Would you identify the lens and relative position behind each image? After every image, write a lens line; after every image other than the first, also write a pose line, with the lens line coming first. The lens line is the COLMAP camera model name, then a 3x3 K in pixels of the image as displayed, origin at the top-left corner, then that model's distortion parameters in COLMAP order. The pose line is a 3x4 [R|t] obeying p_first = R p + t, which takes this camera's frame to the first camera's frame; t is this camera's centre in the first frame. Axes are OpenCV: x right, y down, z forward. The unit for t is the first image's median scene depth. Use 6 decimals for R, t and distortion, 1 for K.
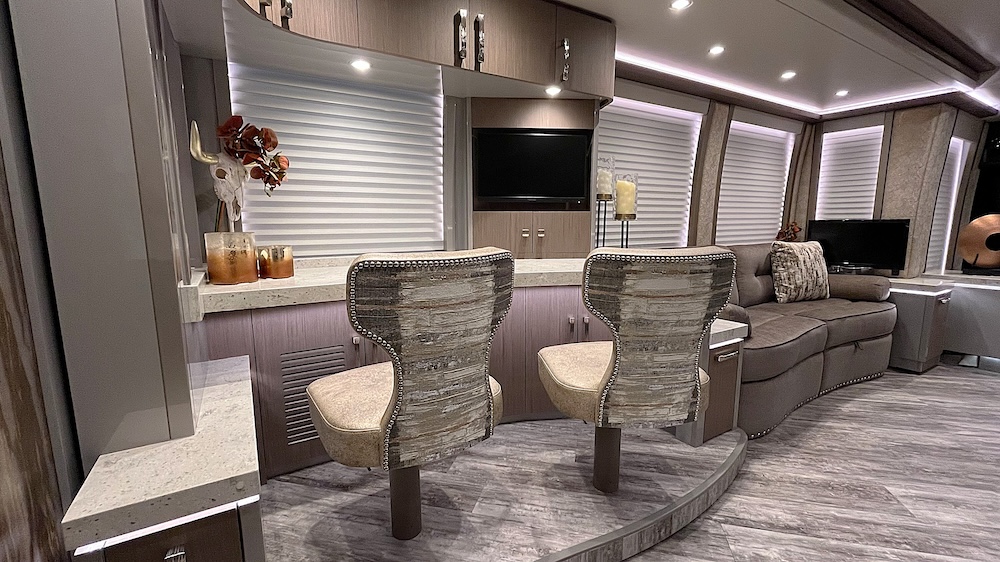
lens RADIAL K [[428.9, 0, 500.0], [0, 428.9, 281.0], [0, 0, 1]] dist [-0.001988, -0.000713]
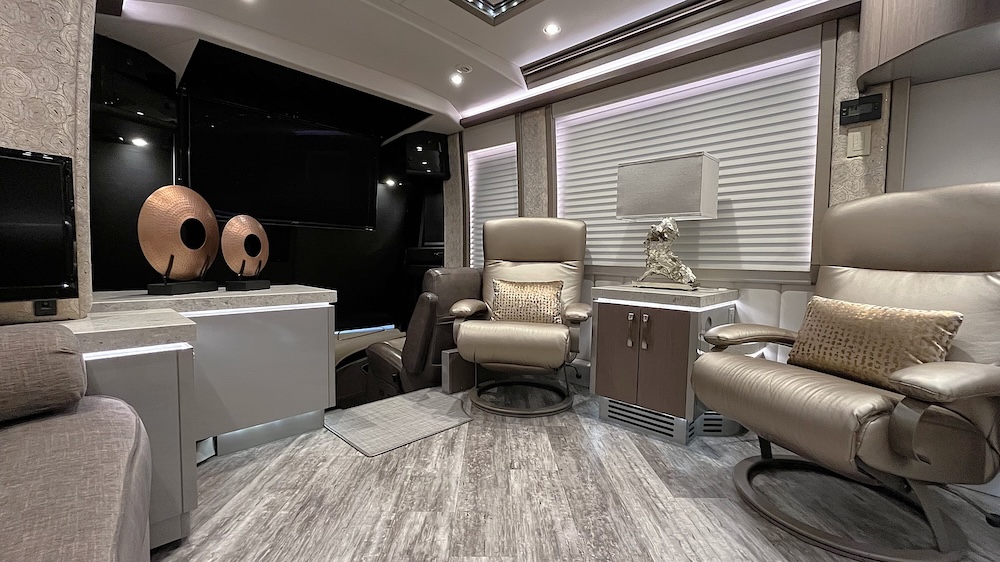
lens RADIAL K [[411.2, 0, 500.0], [0, 411.2, 281.0], [0, 0, 1]] dist [-0.001315, -0.000498]
pose [[-0.268570, -0.052805, 0.961812, 0.684111], [0.119016, 0.989026, 0.087533, -0.036720], [-0.955879, 0.137980, -0.259338, 1.003684]]
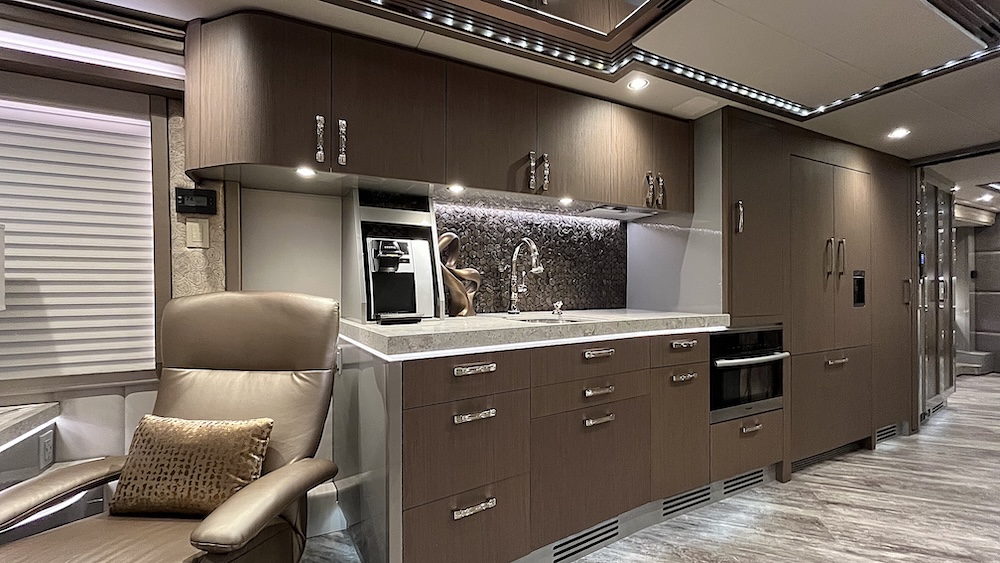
lens RADIAL K [[397.0, 0, 500.0], [0, 397.0, 281.5], [0, 0, 1]] dist [-0.000532, -0.000162]
pose [[-0.997496, 0.008573, 0.070204, 0.664081], [0.017652, 0.991392, 0.129732, -0.145461], [-0.068487, 0.130647, -0.989061, 0.805252]]
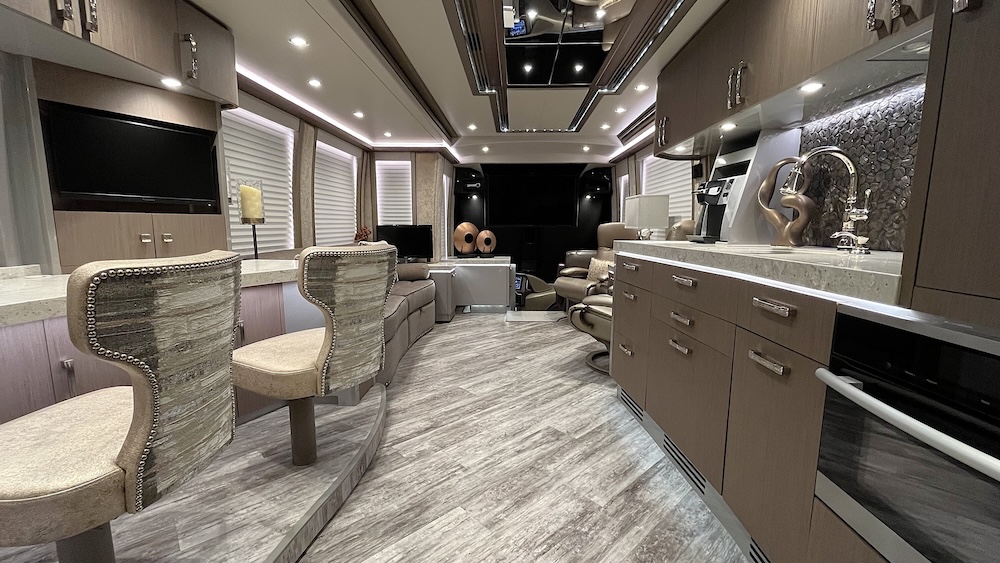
lens RADIAL K [[428.9, 0, 500.0], [0, 428.9, 281.5], [0, 0, 1]] dist [-0.001988, -0.000713]
pose [[0.545280, -0.103283, 0.831867, -0.294477], [0.111070, 0.992532, 0.050426, 0.010000], [-0.830863, 0.064899, 0.552679, -0.061428]]
